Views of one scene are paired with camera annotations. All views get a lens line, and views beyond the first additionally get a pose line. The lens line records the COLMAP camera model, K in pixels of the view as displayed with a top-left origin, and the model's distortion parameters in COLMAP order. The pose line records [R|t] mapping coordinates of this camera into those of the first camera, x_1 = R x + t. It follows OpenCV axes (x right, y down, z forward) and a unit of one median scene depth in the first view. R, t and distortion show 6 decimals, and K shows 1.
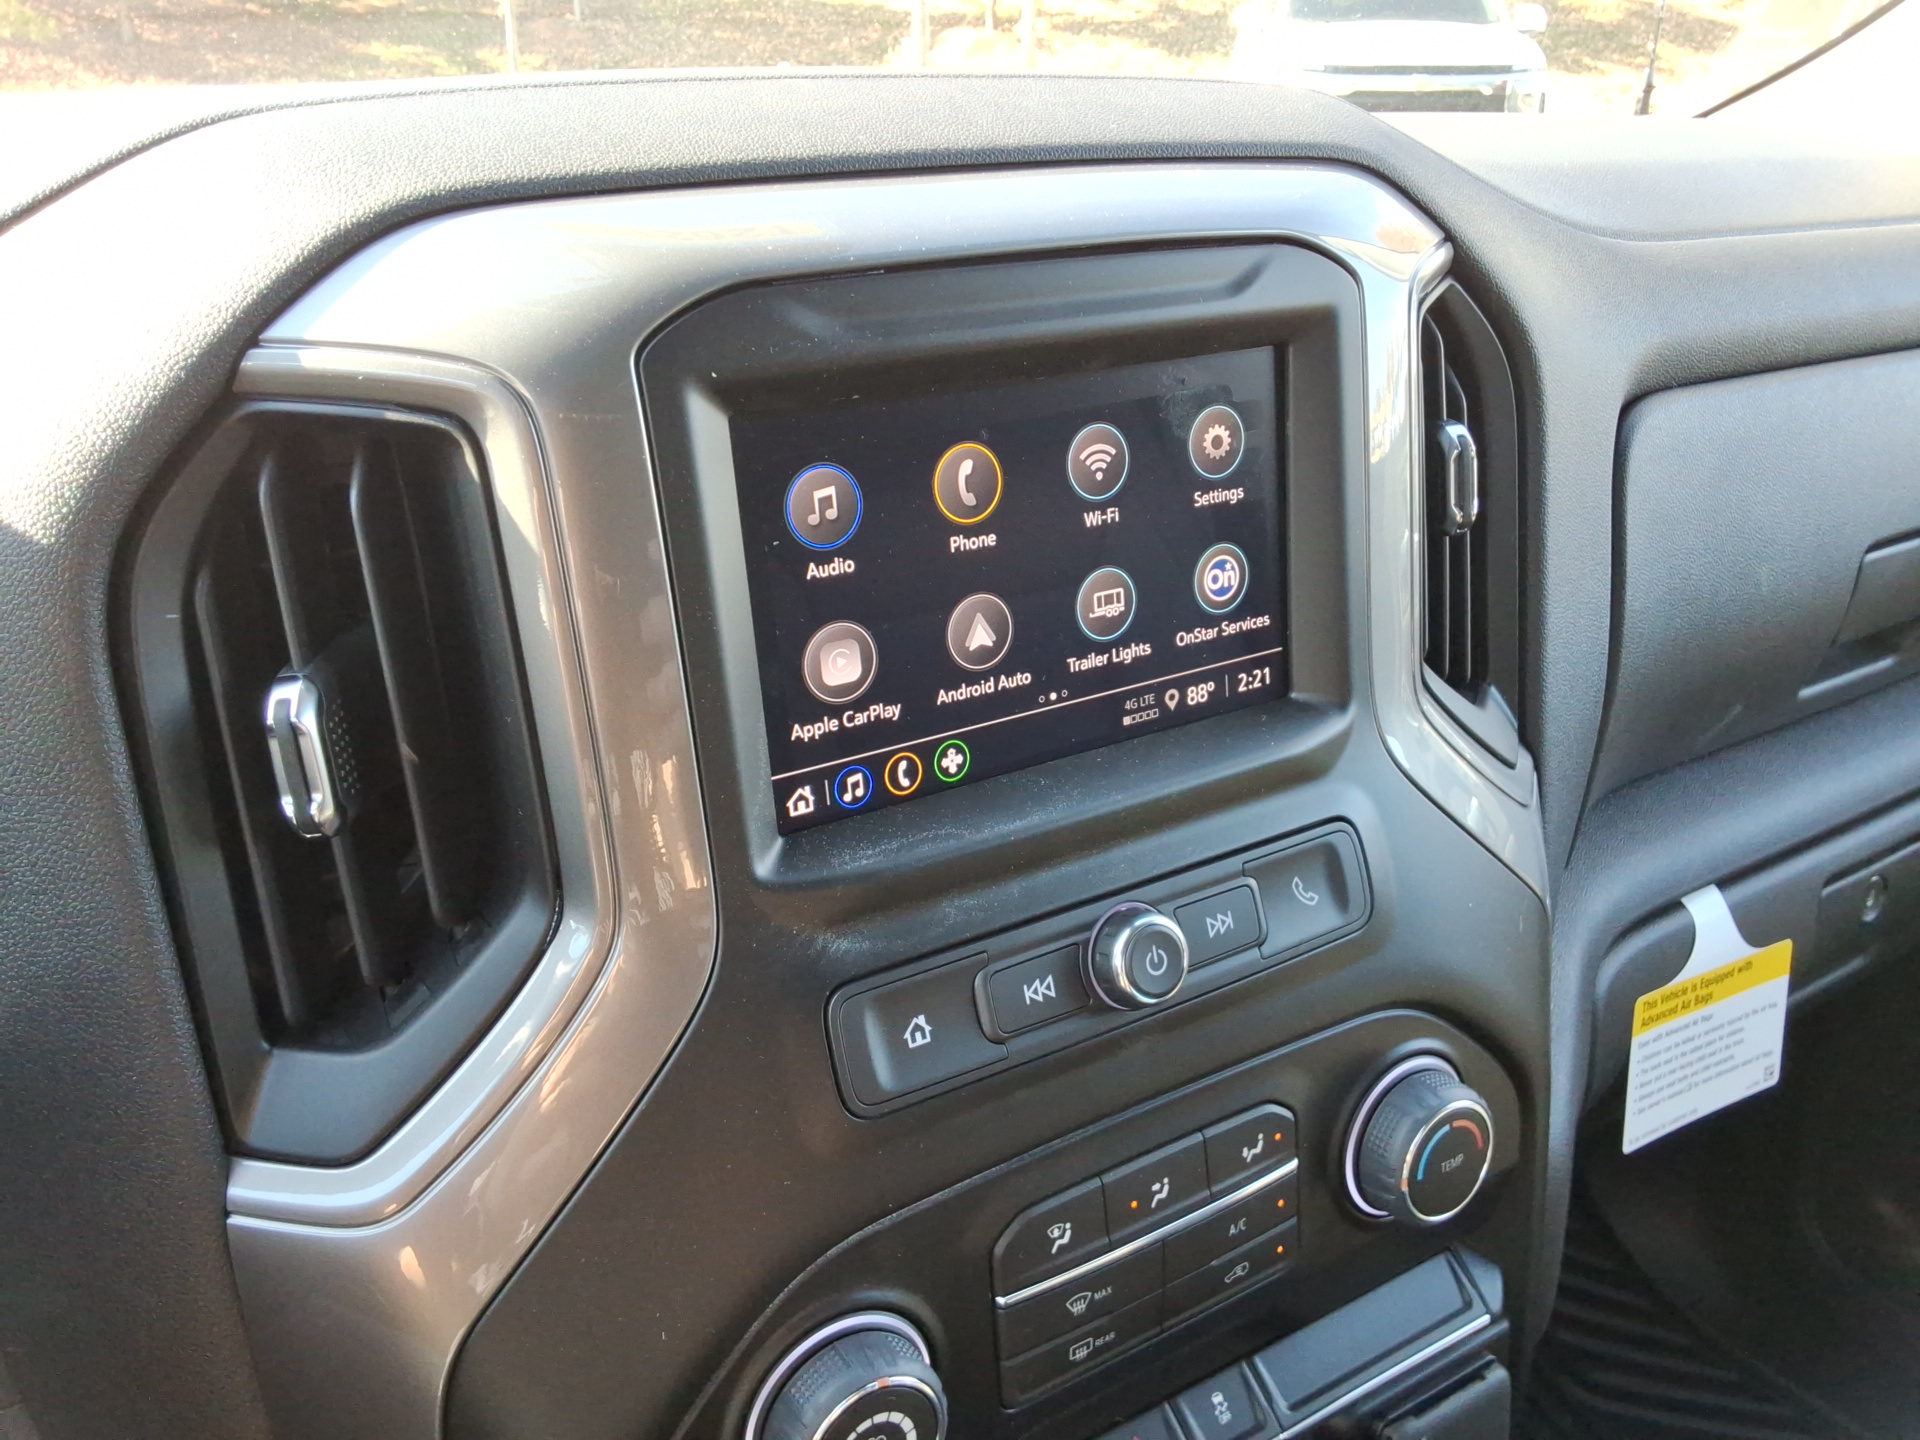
lens RADIAL K [[1562.2, 0, 976.0], [0, 1562.2, 713.5], [0, 0, 1]] dist [0.133263, -0.215645]
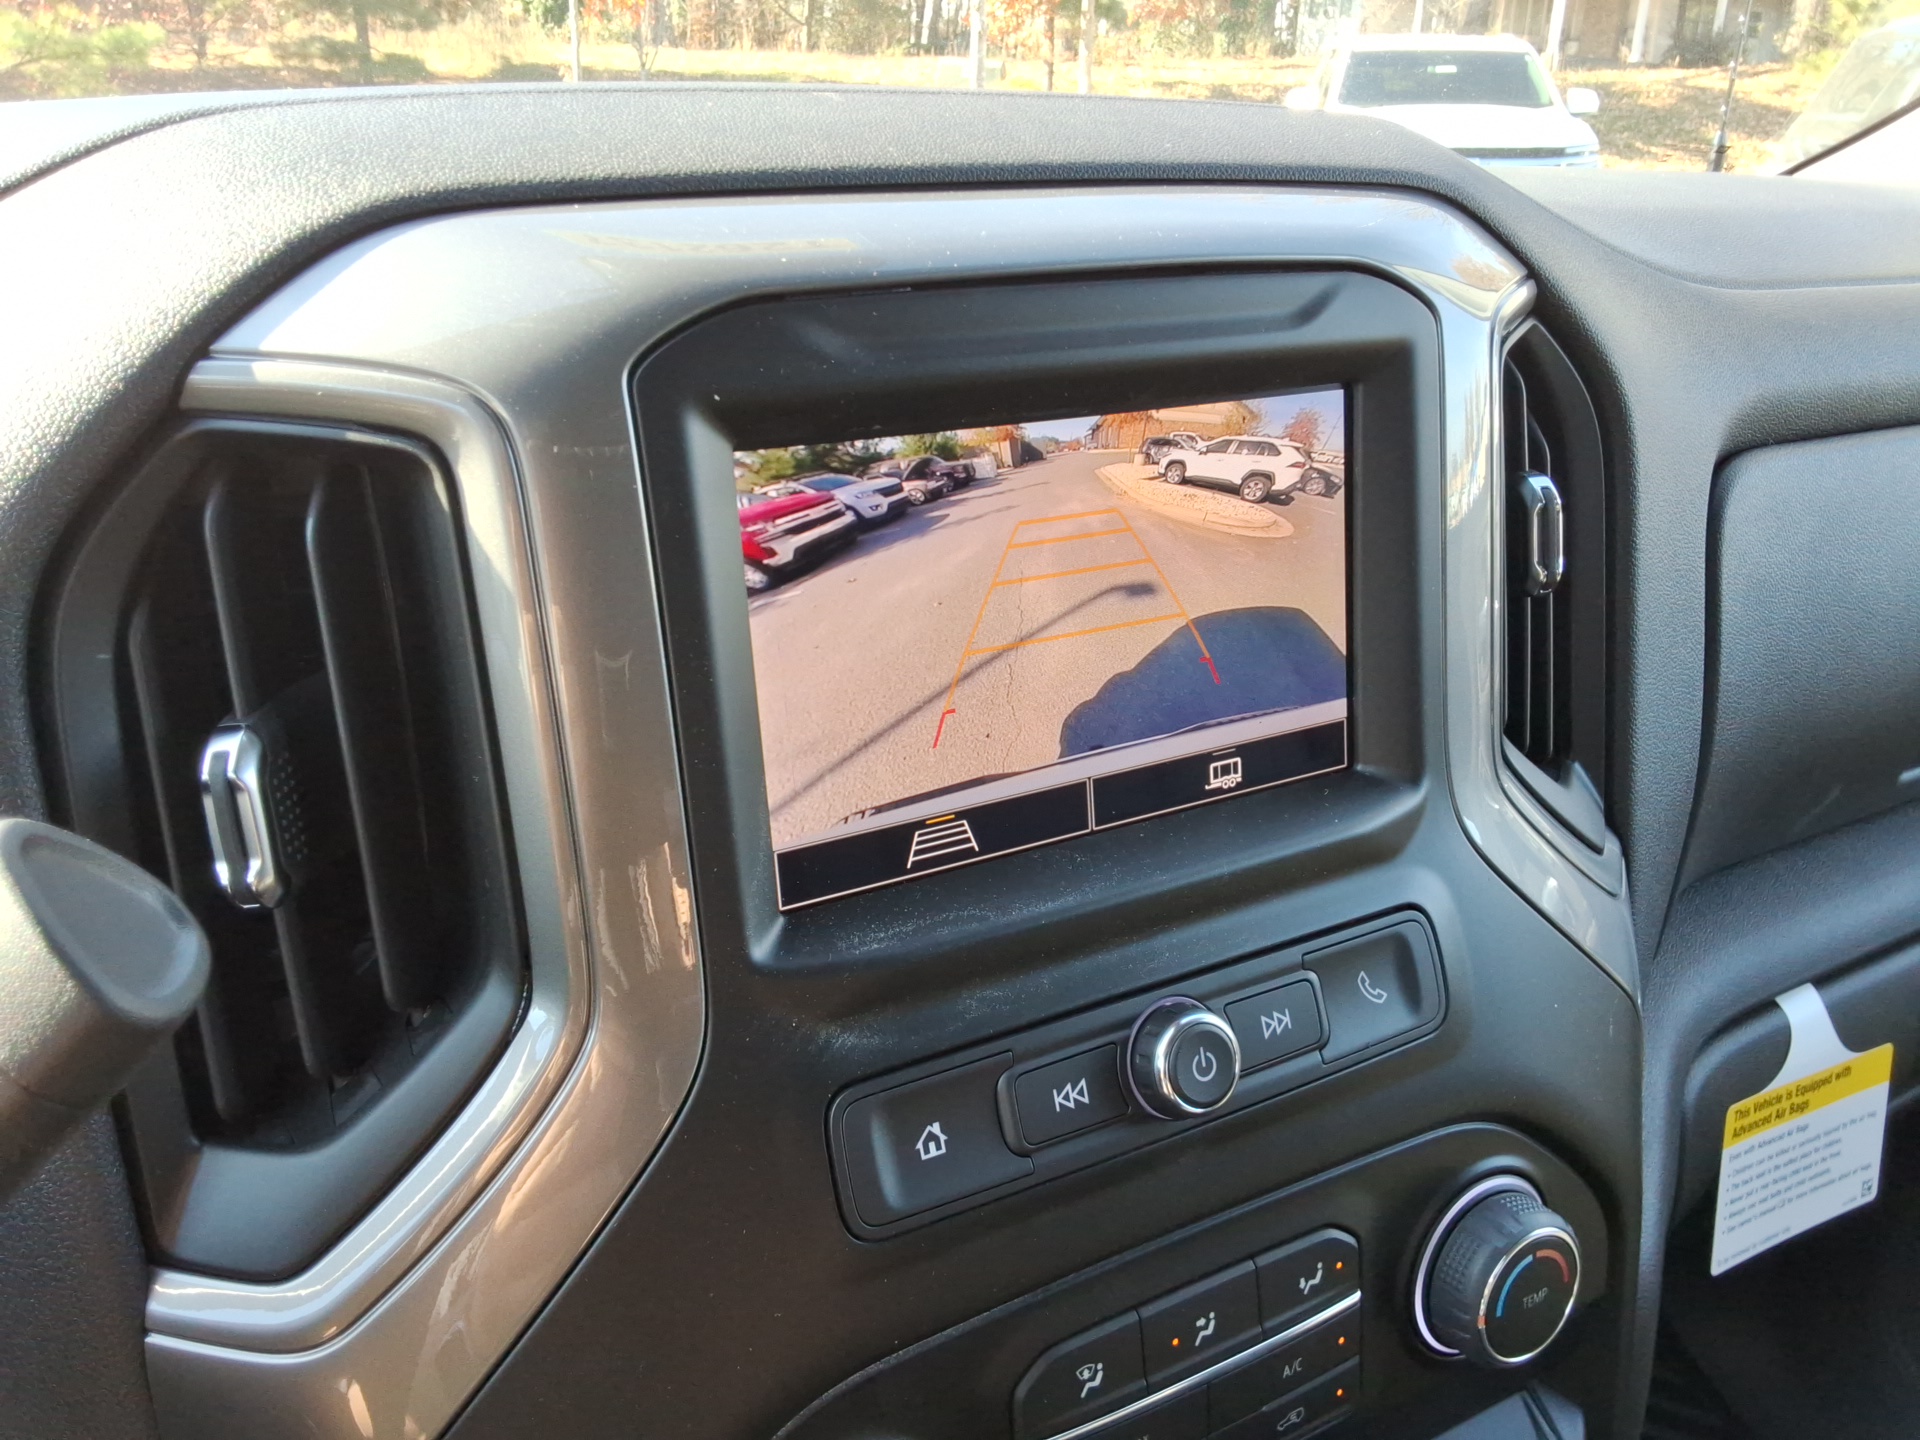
lens RADIAL K [[1556.6, 0, 974.9], [0, 1556.6, 712.9], [0, 0, 1]] dist [0.127837, -0.205142]
pose [[0.999370, 0.017721, -0.030766, 0.009169], [-0.019012, 0.998928, -0.042202, -0.000900], [0.029985, 0.042760, 0.998635, 0.101770]]
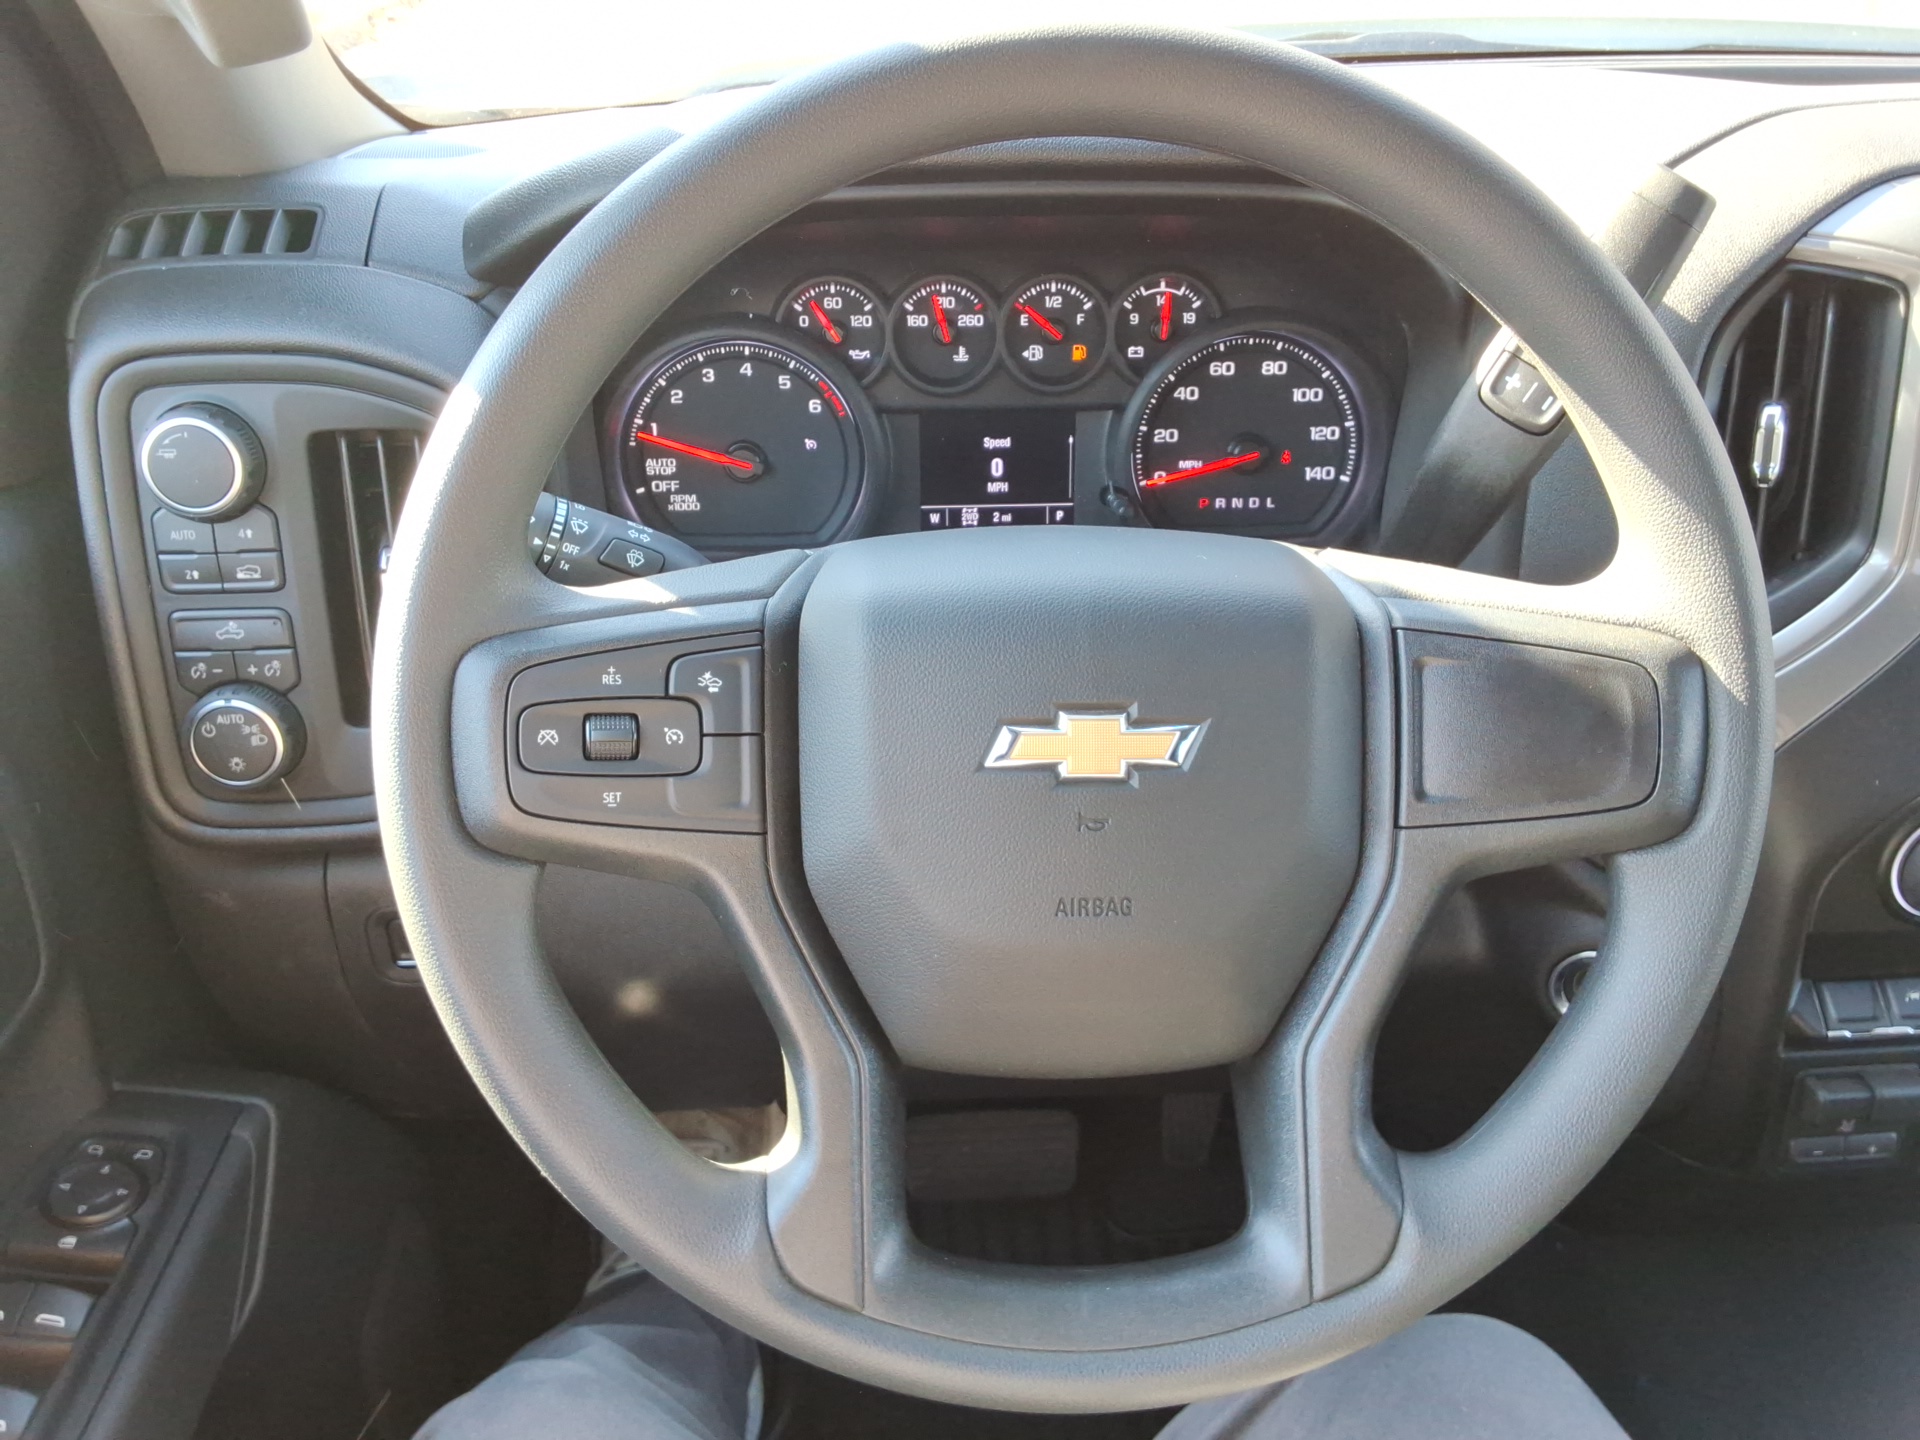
lens RADIAL K [[1556.6, 0, 974.9], [0, 1556.6, 712.9], [0, 0, 1]] dist [0.127837, -0.205142]
pose [[0.878932, 0.224098, -0.421021, -0.307634], [-0.185634, 0.973870, 0.130832, 0.225897], [0.439339, -0.036836, 0.897566, -1.002828]]
